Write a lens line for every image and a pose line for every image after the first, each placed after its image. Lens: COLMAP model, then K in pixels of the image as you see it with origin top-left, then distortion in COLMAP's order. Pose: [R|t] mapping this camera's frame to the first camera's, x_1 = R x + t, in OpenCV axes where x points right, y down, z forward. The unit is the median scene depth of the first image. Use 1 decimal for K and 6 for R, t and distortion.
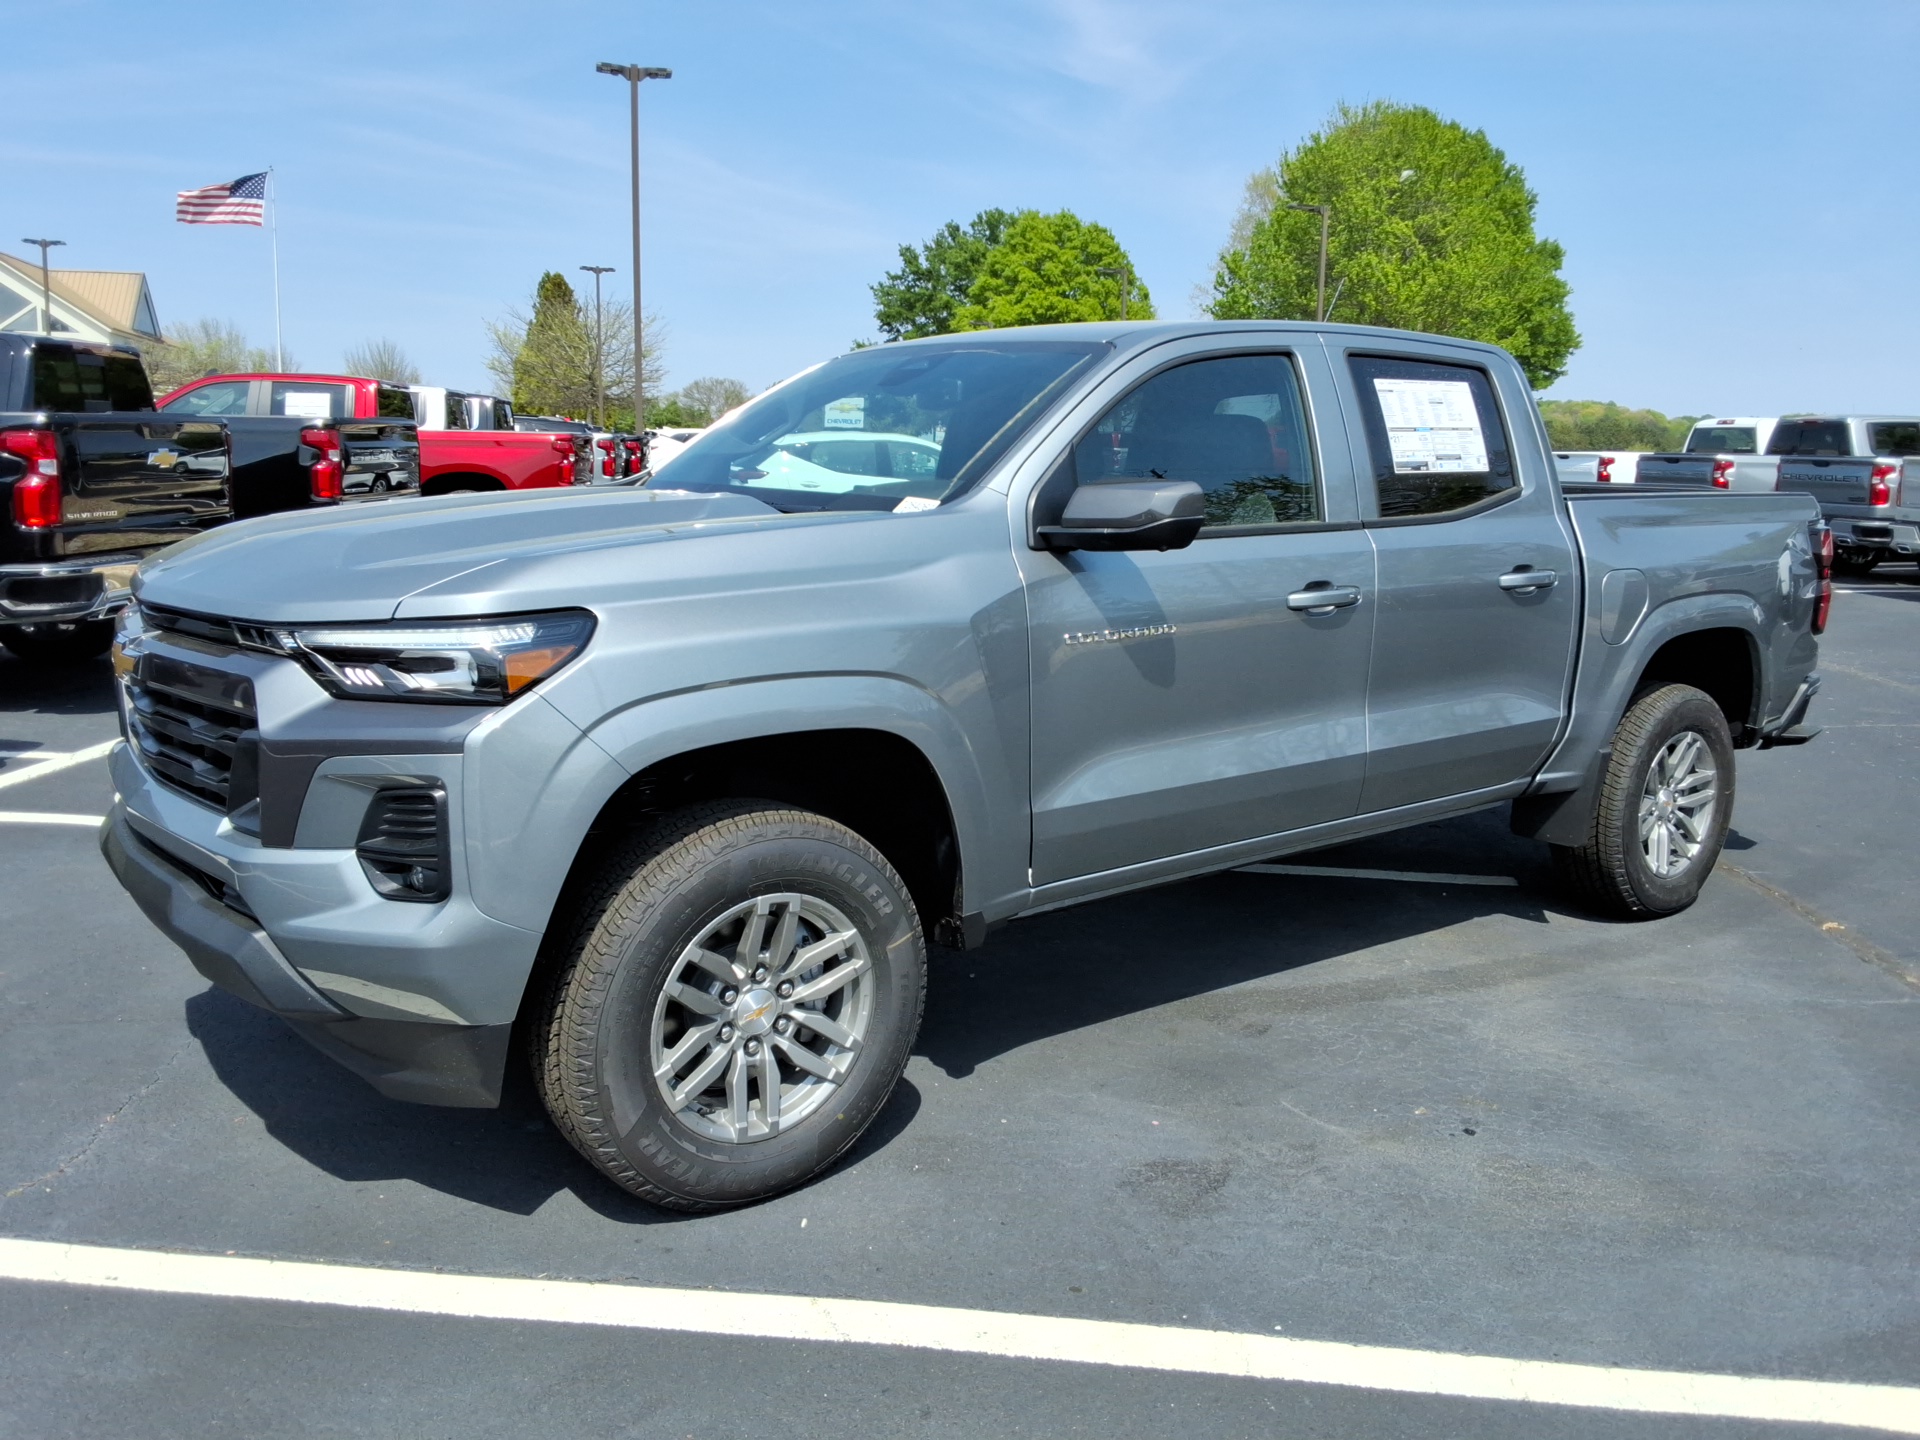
lens RADIAL K [[1541.9, 0, 965.8], [0, 1541.9, 723.9], [0, 0, 1]] dist [0.101428, -0.146883]
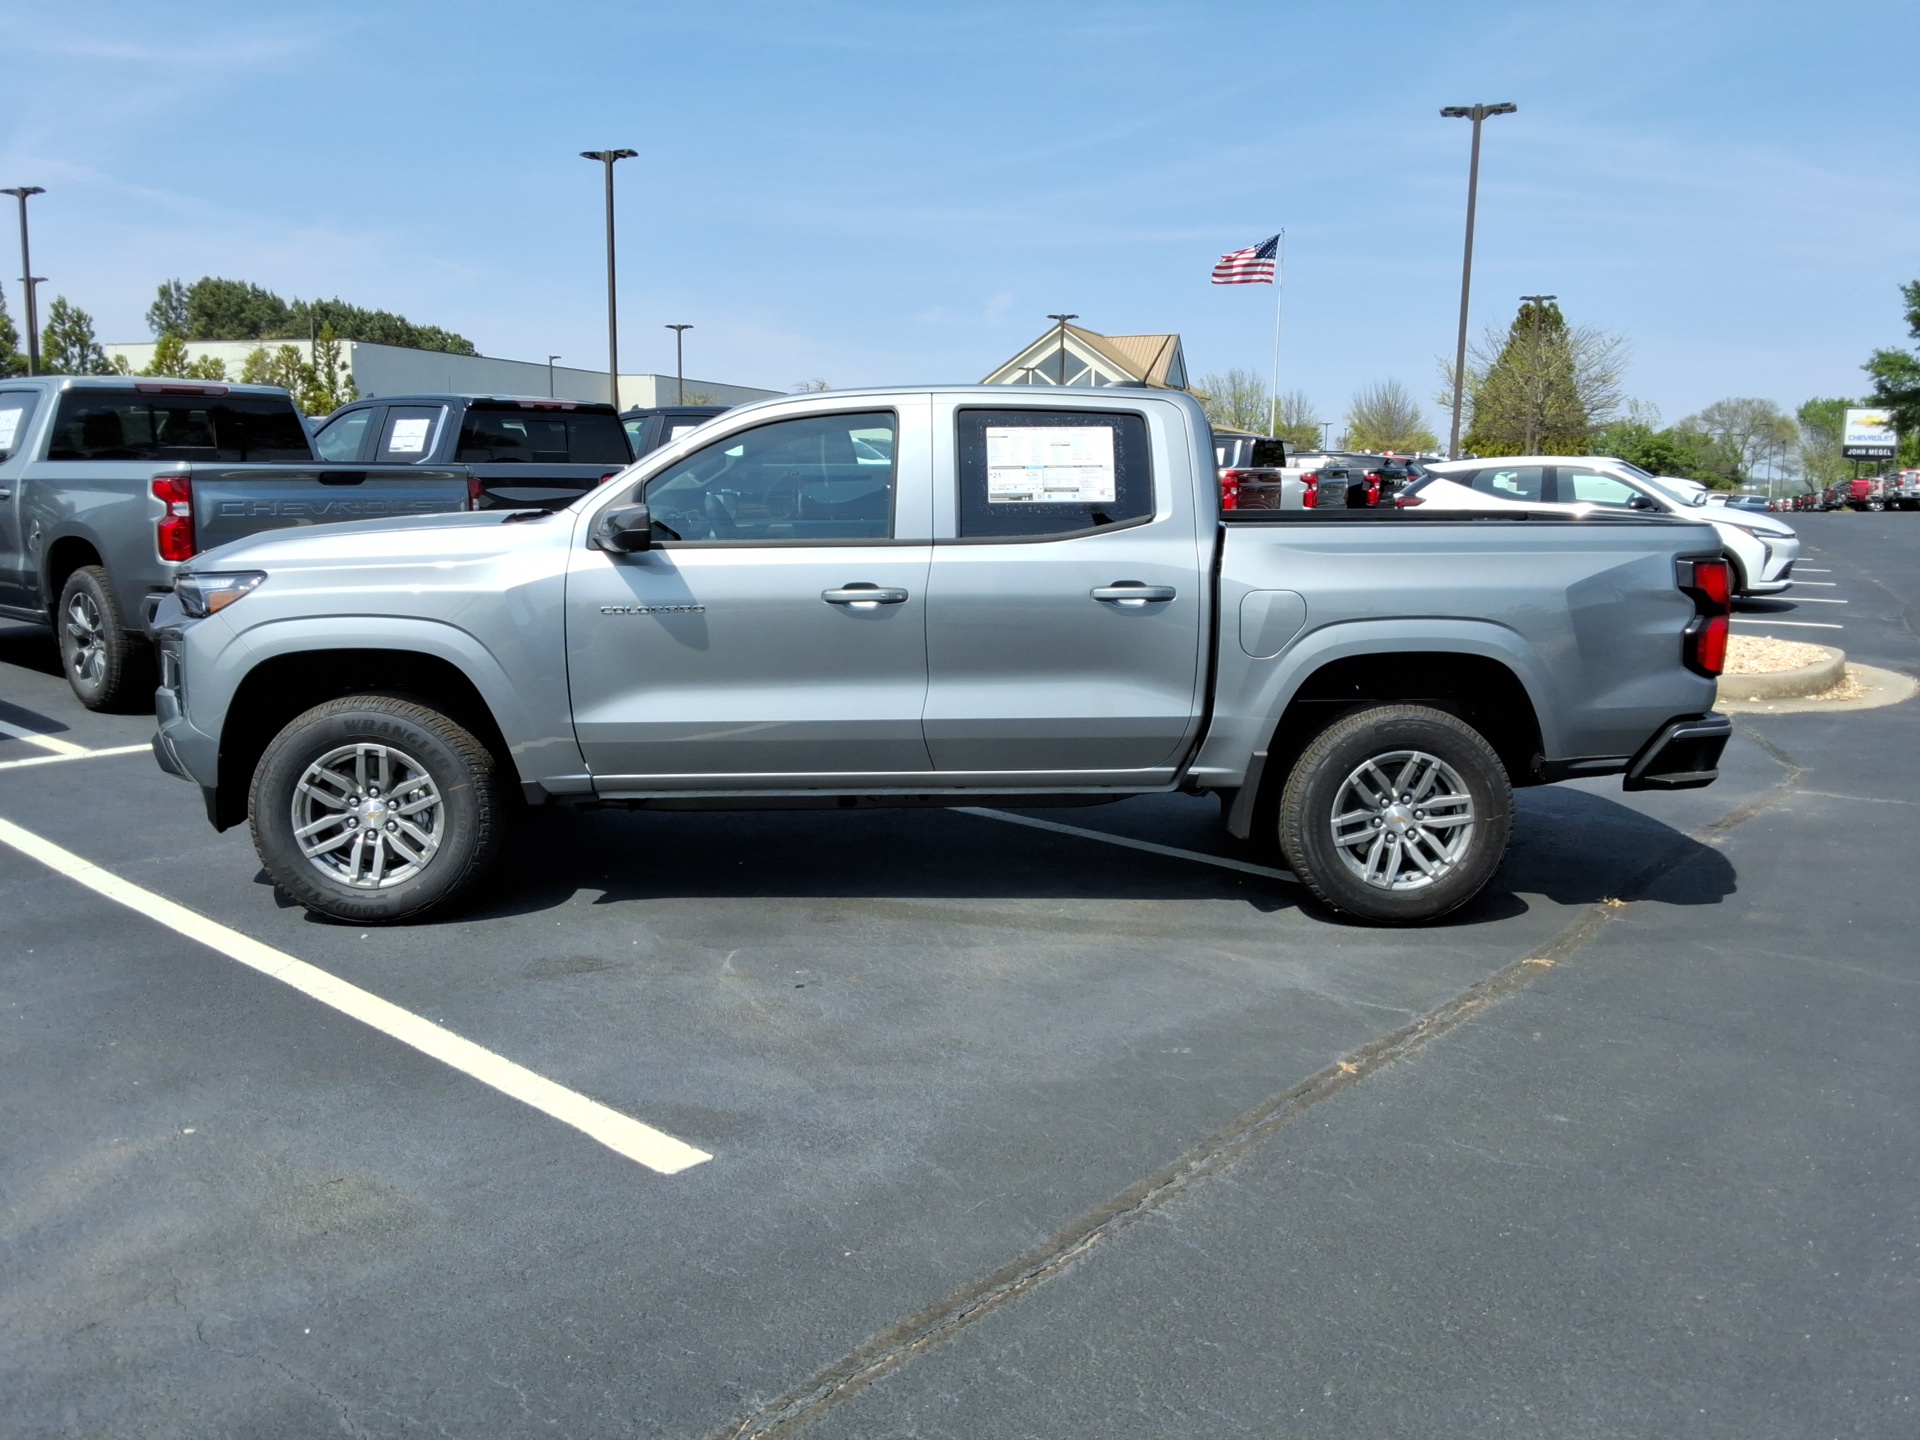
lens RADIAL K [[1541.9, 0, 953.3], [0, 1541.9, 712.9], [0, 0, 1]] dist [0.101428, -0.146883]
pose [[0.807978, 0.076719, -0.584197, 1.244704], [-0.092557, 0.995704, 0.002748, 0.009271], [0.581897, 0.051851, 0.811608, -0.026286]]
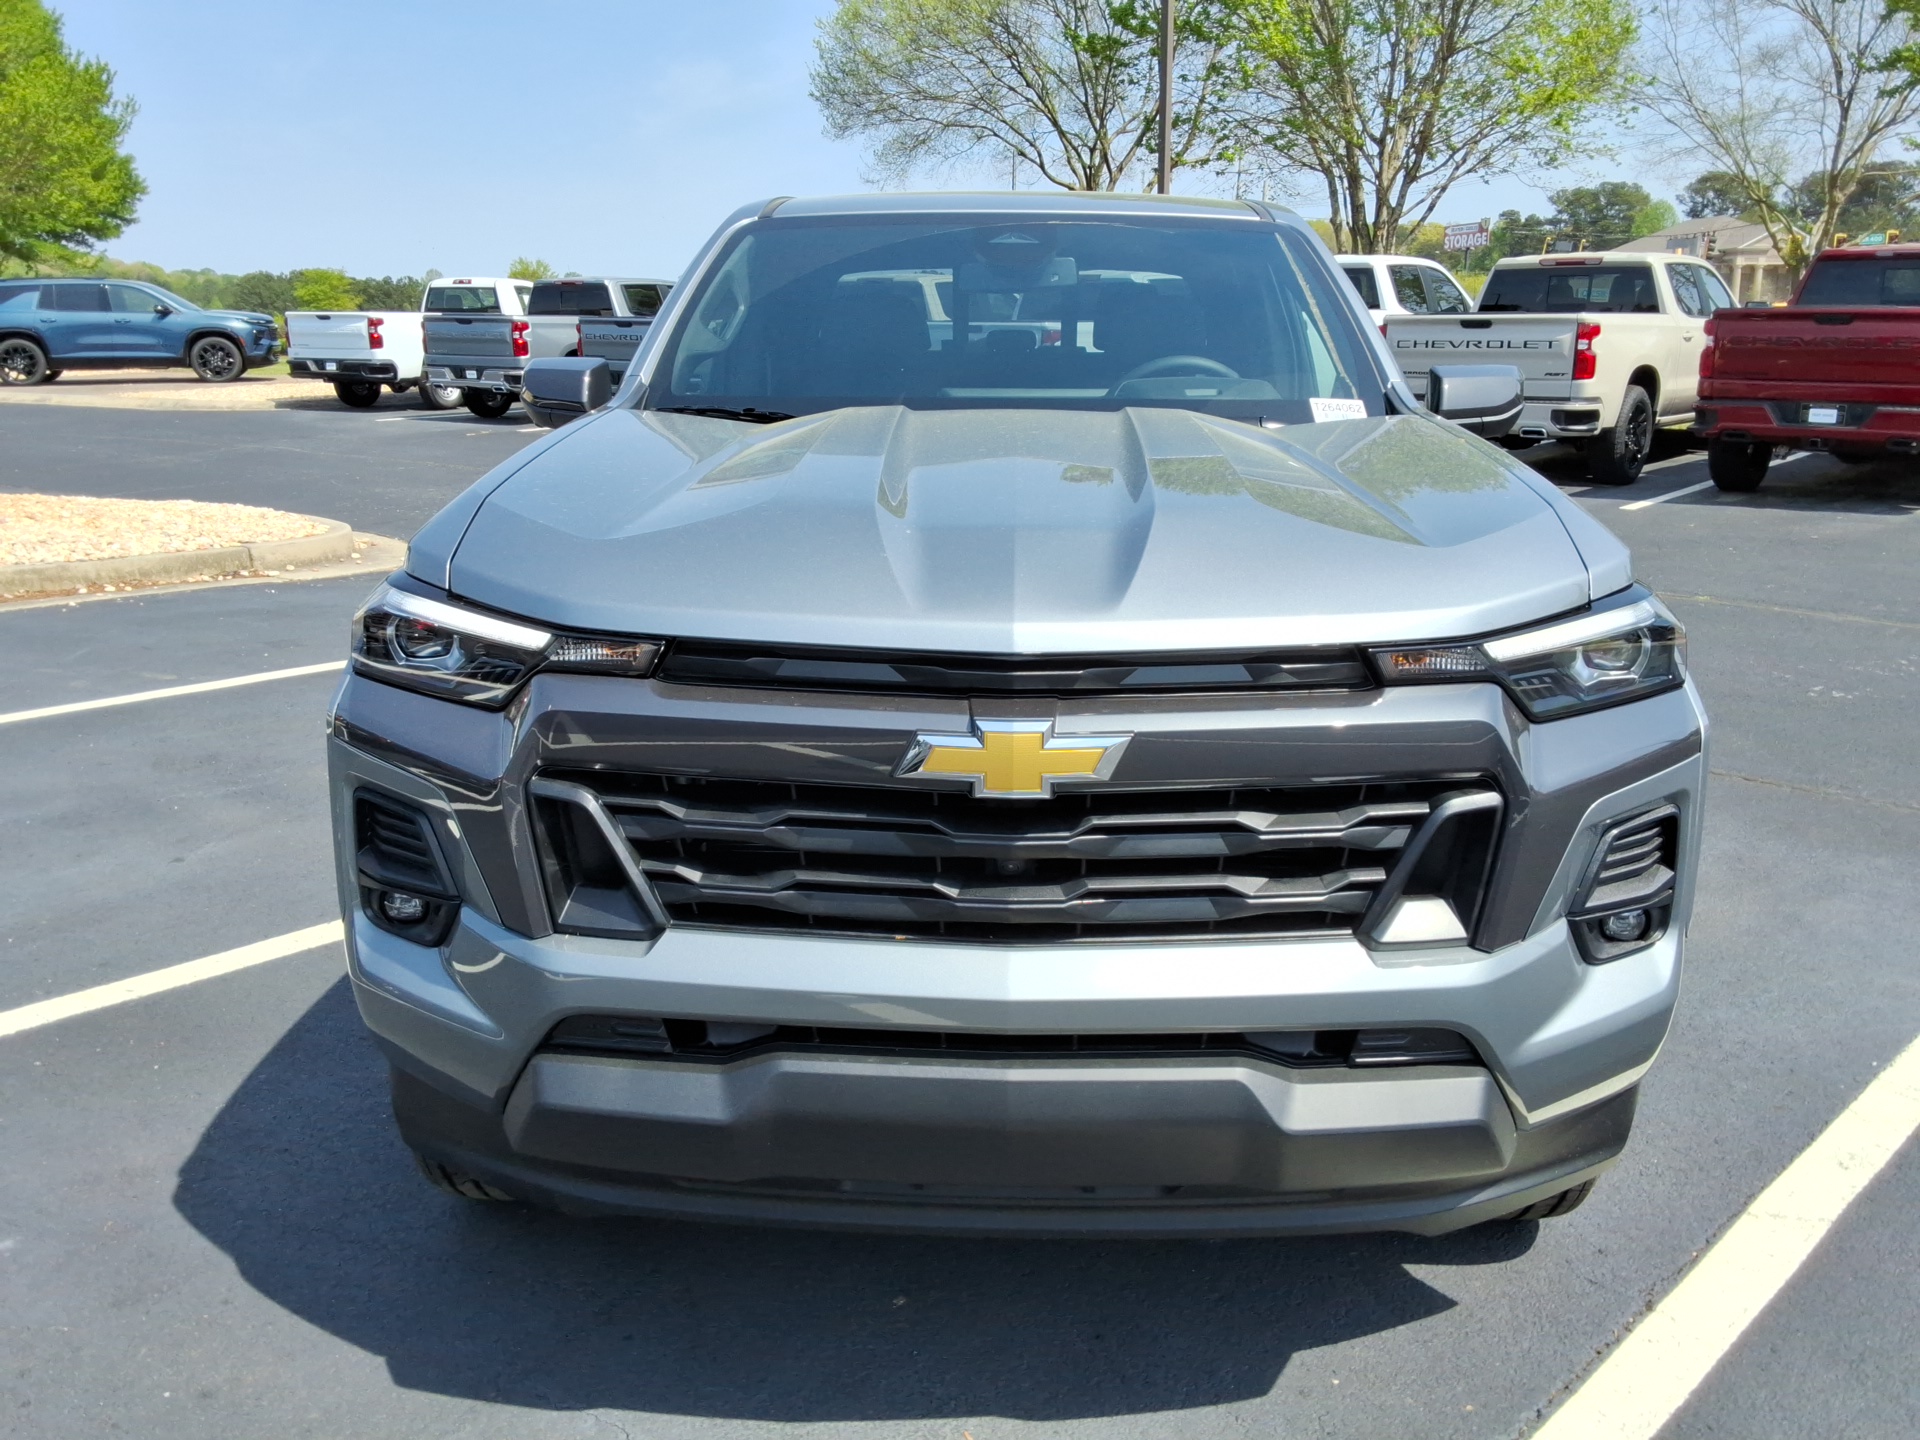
lens RADIAL K [[1541.9, 0, 957.7], [0, 1541.9, 714.7], [0, 0, 1]] dist [0.101428, -0.146883]
pose [[0.633596, -0.206137, 0.745697, -0.889874], [0.143247, 0.978443, 0.148763, -0.133430], [-0.760287, 0.012564, 0.649466, 0.588152]]
